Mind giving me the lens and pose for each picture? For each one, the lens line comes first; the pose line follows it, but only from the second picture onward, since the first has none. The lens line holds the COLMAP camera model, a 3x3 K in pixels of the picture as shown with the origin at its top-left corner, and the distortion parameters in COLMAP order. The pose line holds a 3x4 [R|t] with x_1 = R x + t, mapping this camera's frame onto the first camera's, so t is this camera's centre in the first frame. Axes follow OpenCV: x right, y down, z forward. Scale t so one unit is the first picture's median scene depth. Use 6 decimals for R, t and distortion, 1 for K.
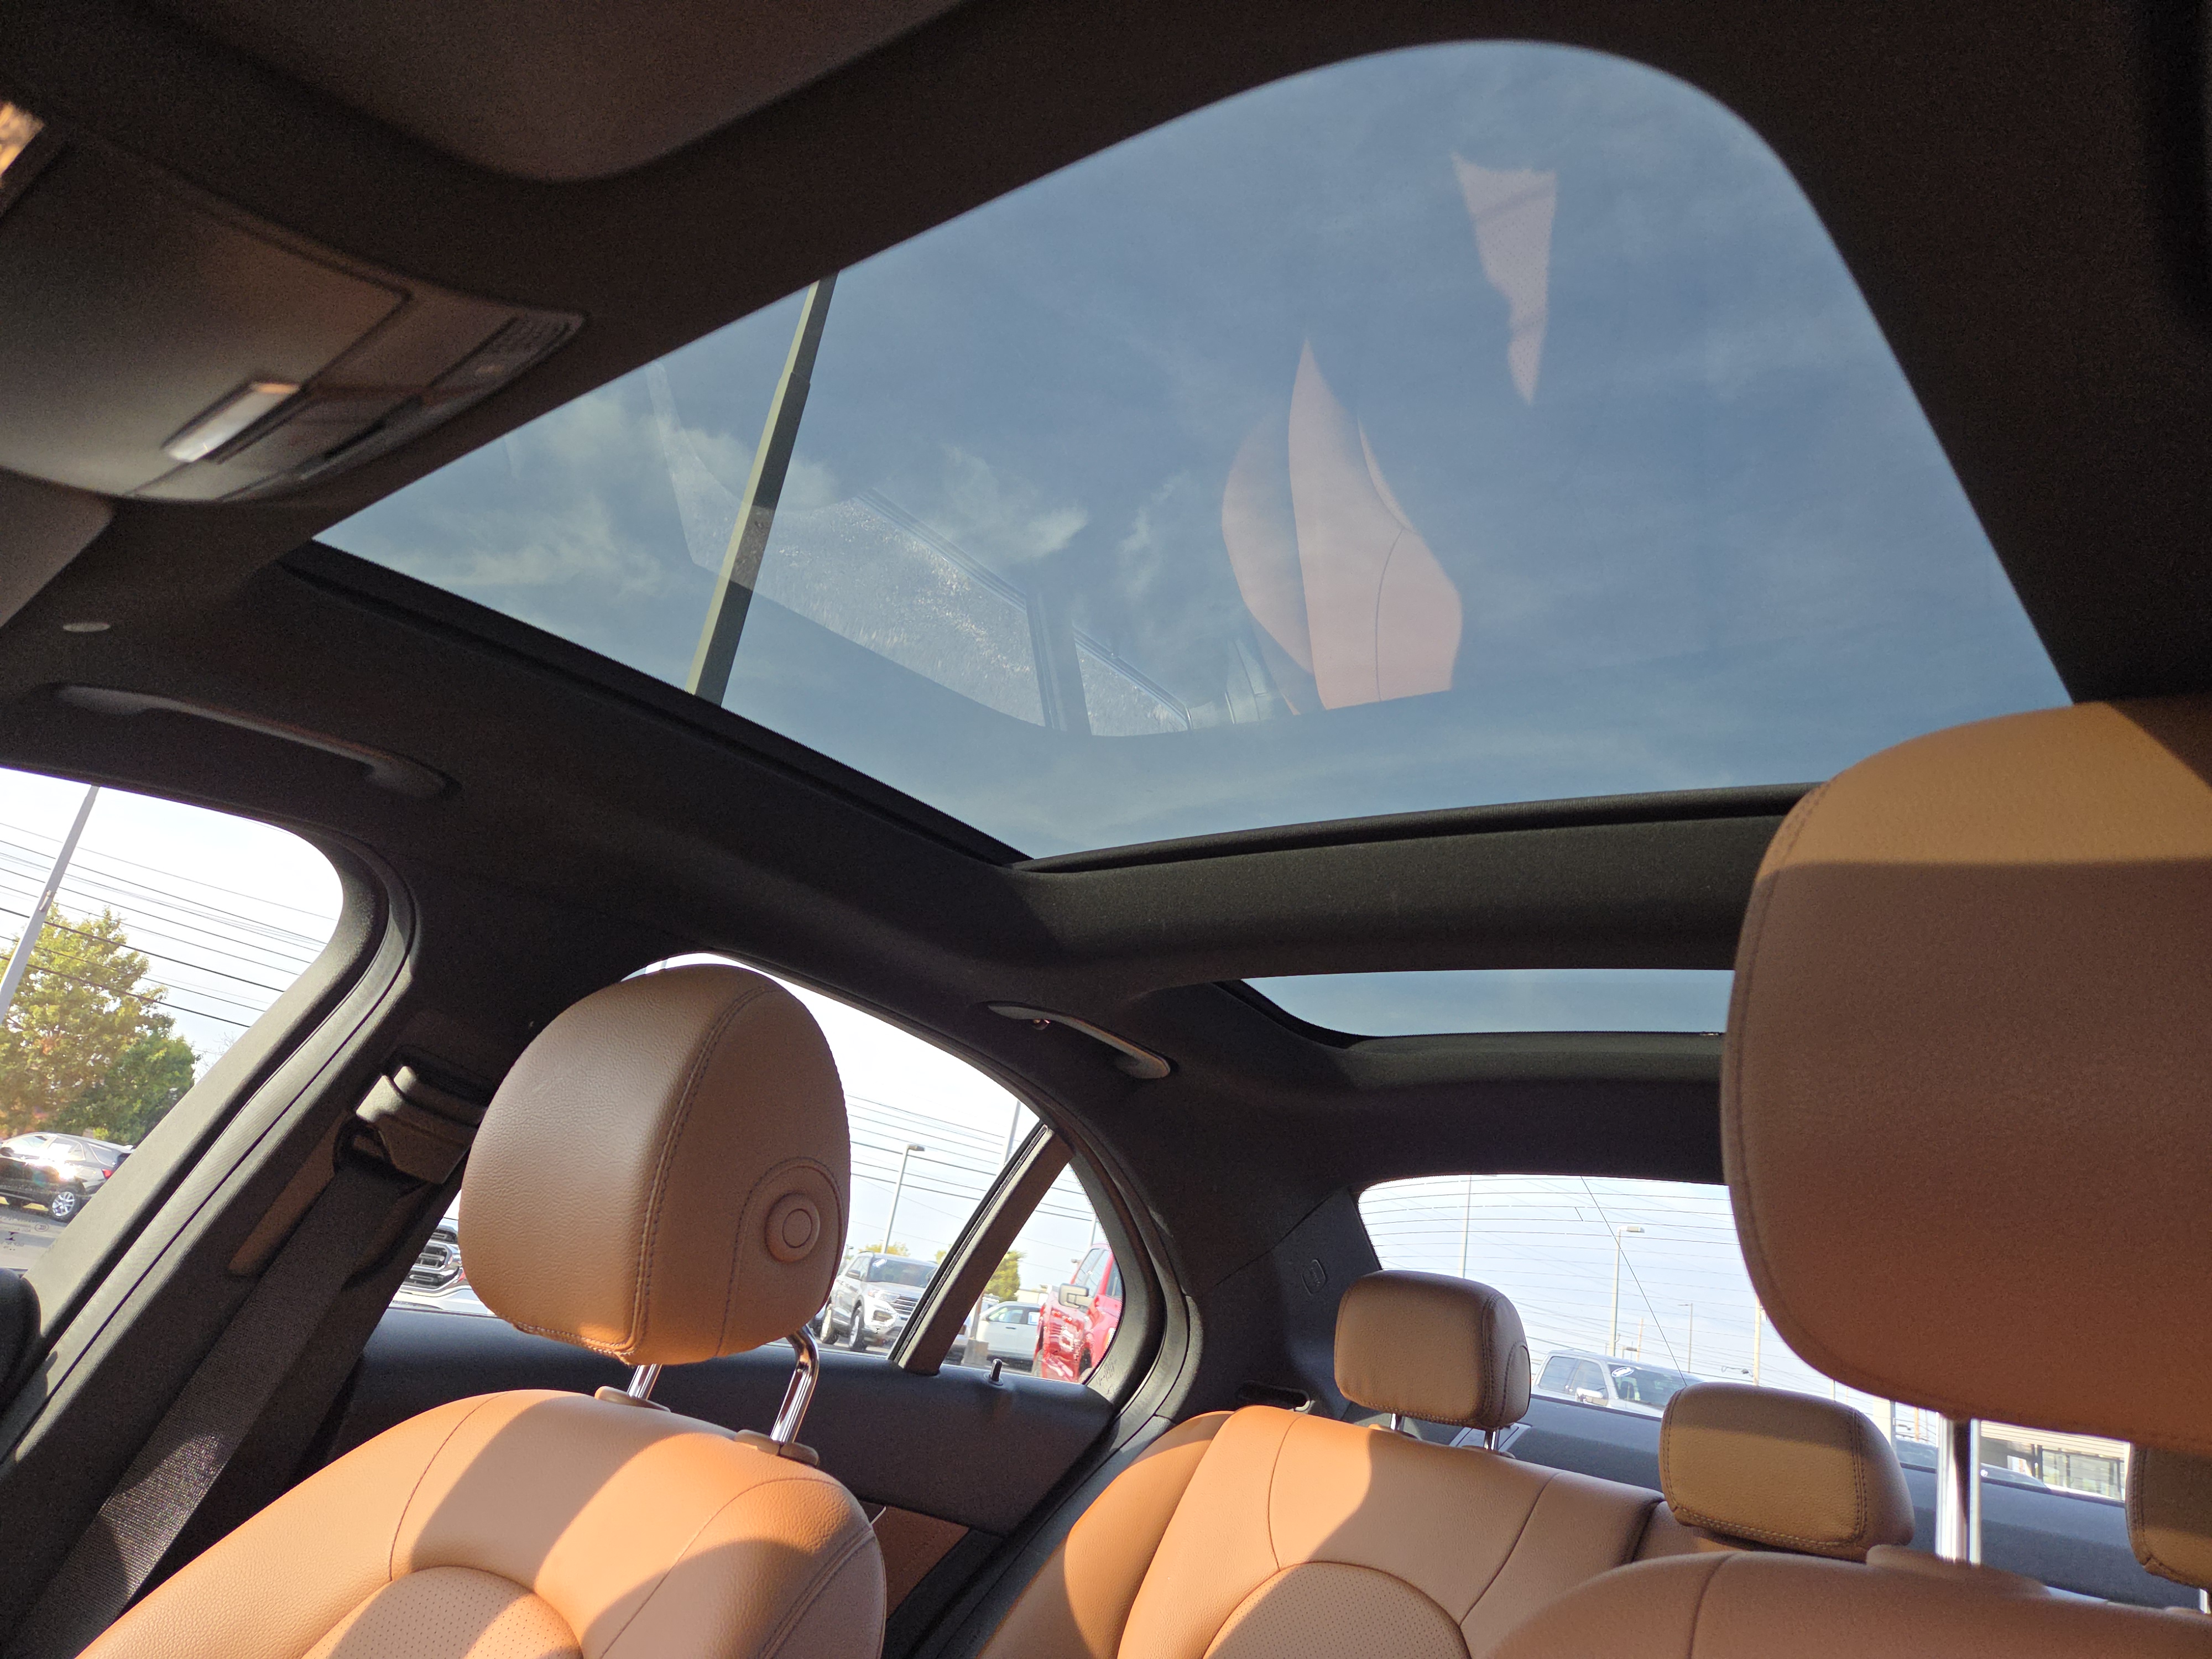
lens RADIAL K [[1498.1, 0, 1106.0], [0, 1498.1, 829.5], [0, 0, 1]] dist [0.080286, -0.074313]
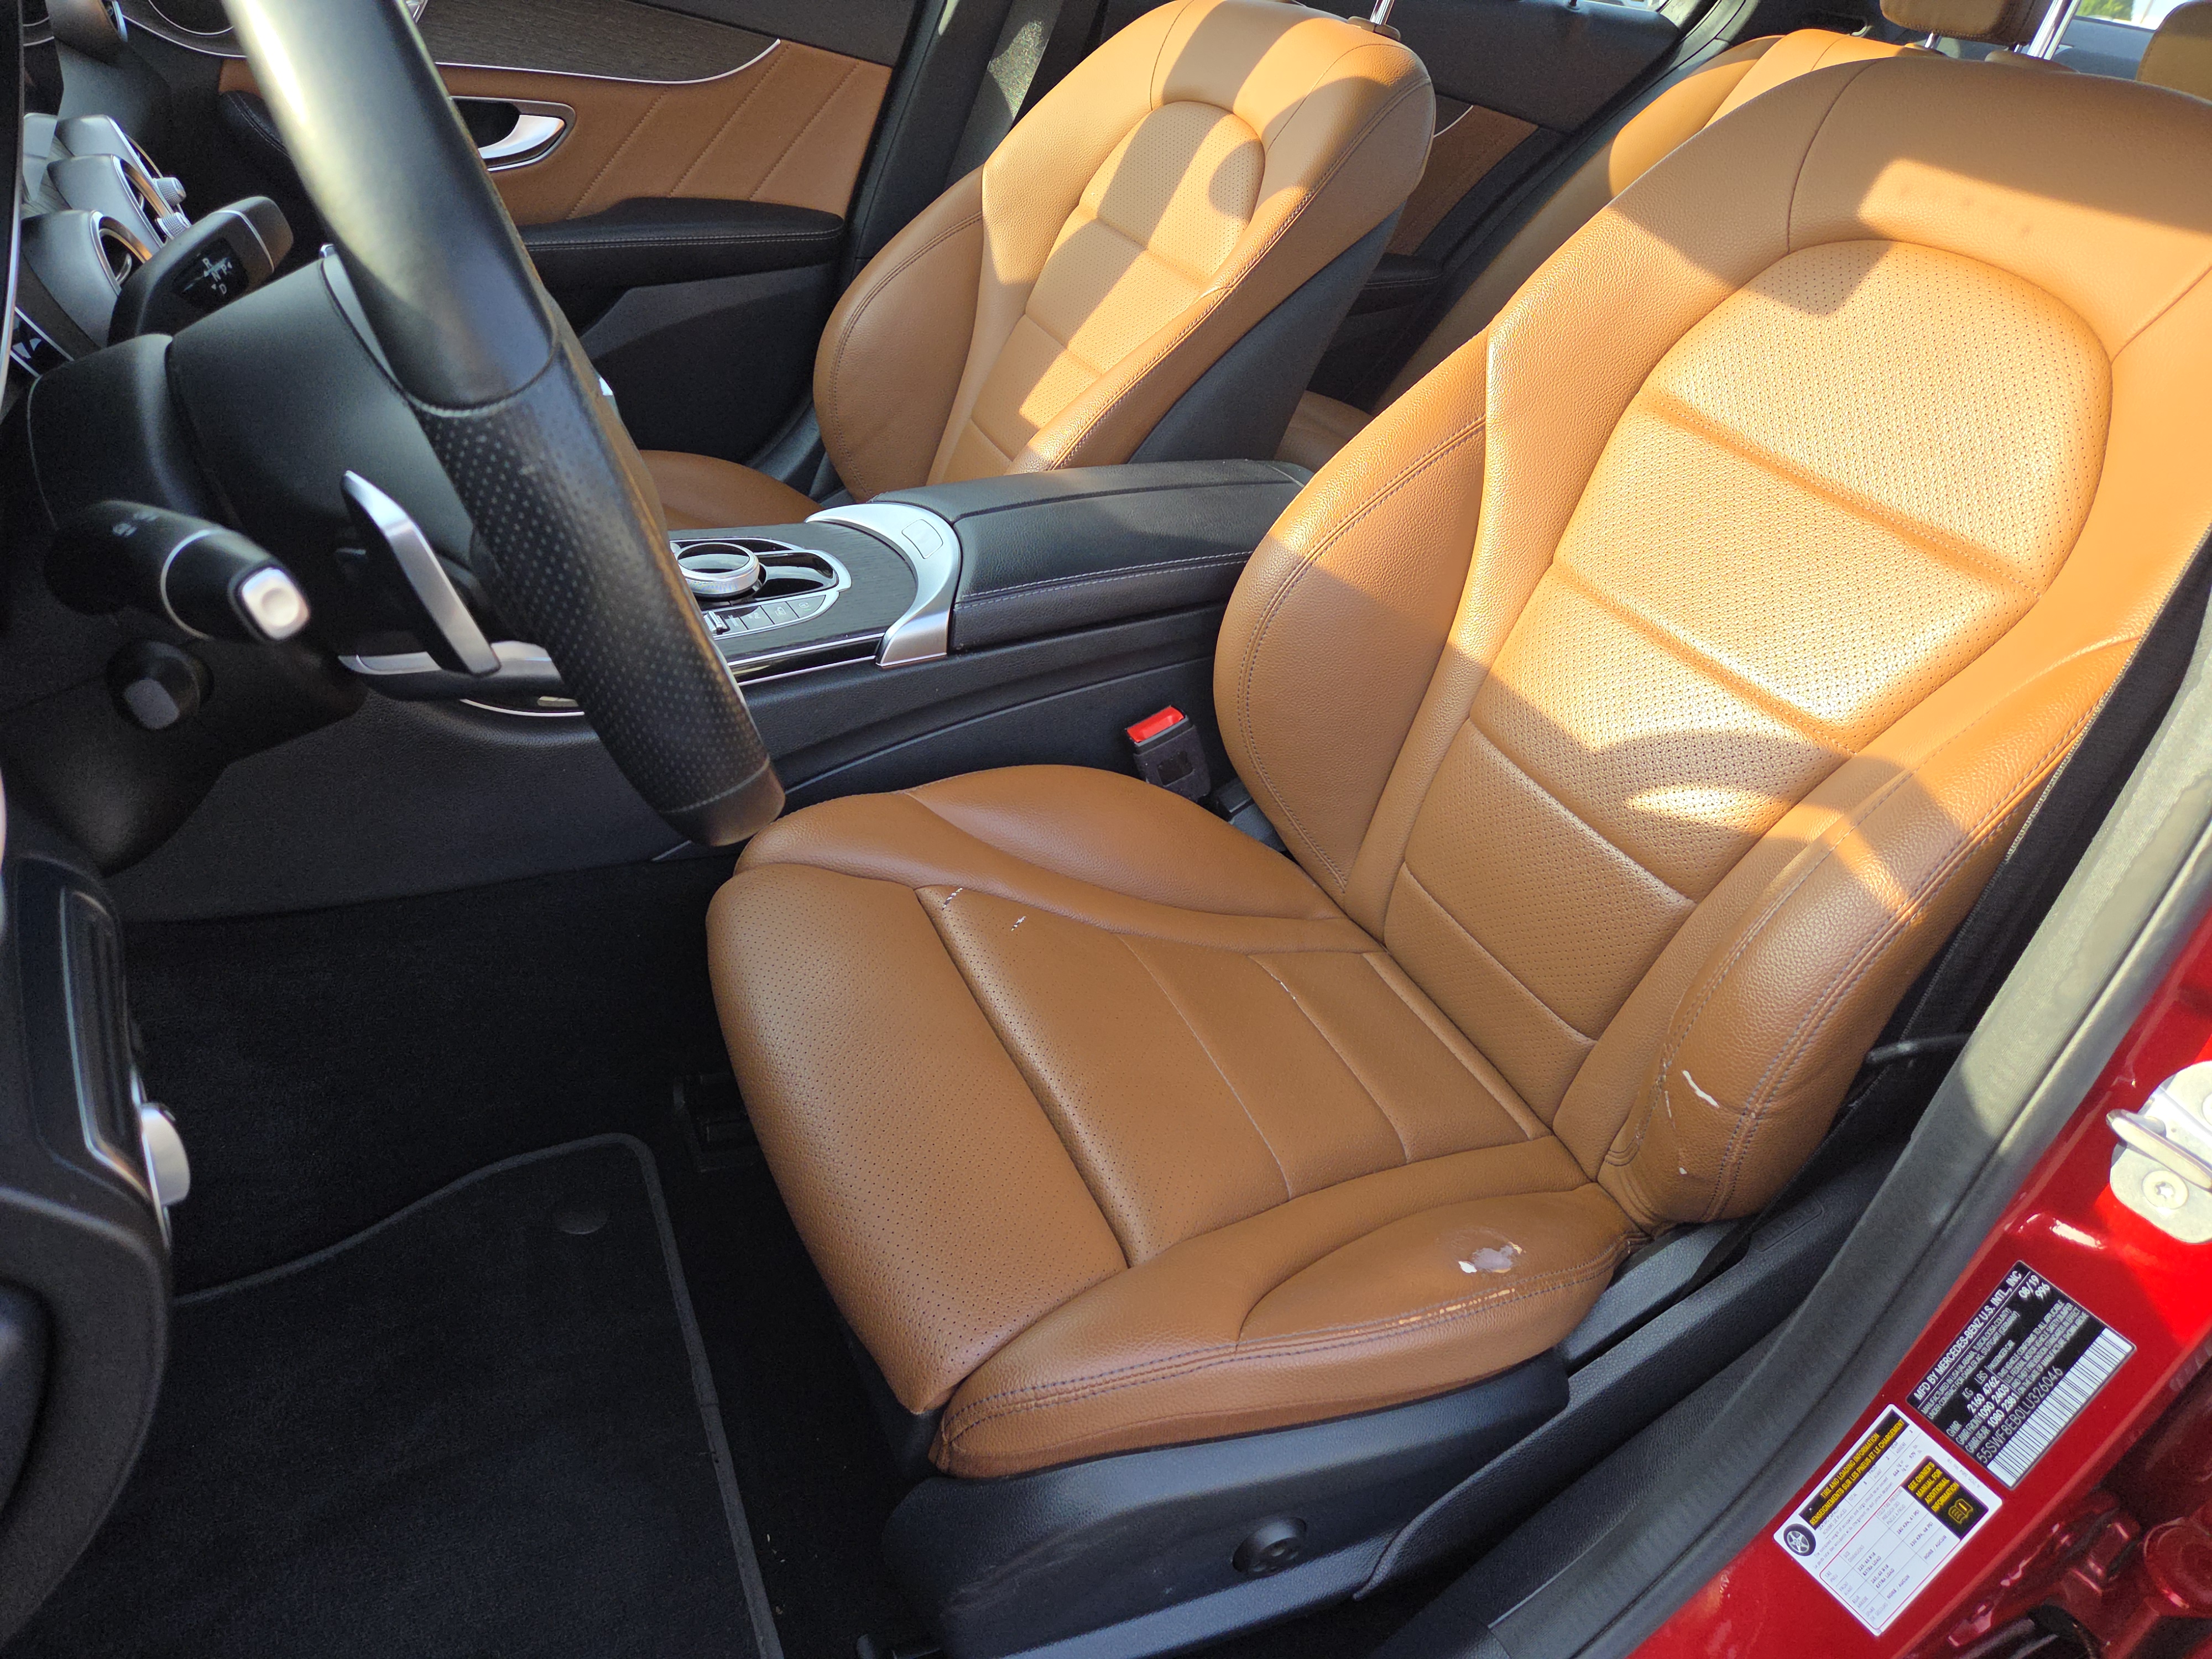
lens RADIAL K [[1498.1, 0, 1106.0], [0, 1498.1, 829.5], [0, 0, 1]] dist [0.080286, -0.074313]
pose [[0.924228, 0.180717, -0.336367, 0.193684], [0.122177, 0.694640, 0.708906, -0.154380], [0.361766, -0.696288, 0.619926, -0.607312]]
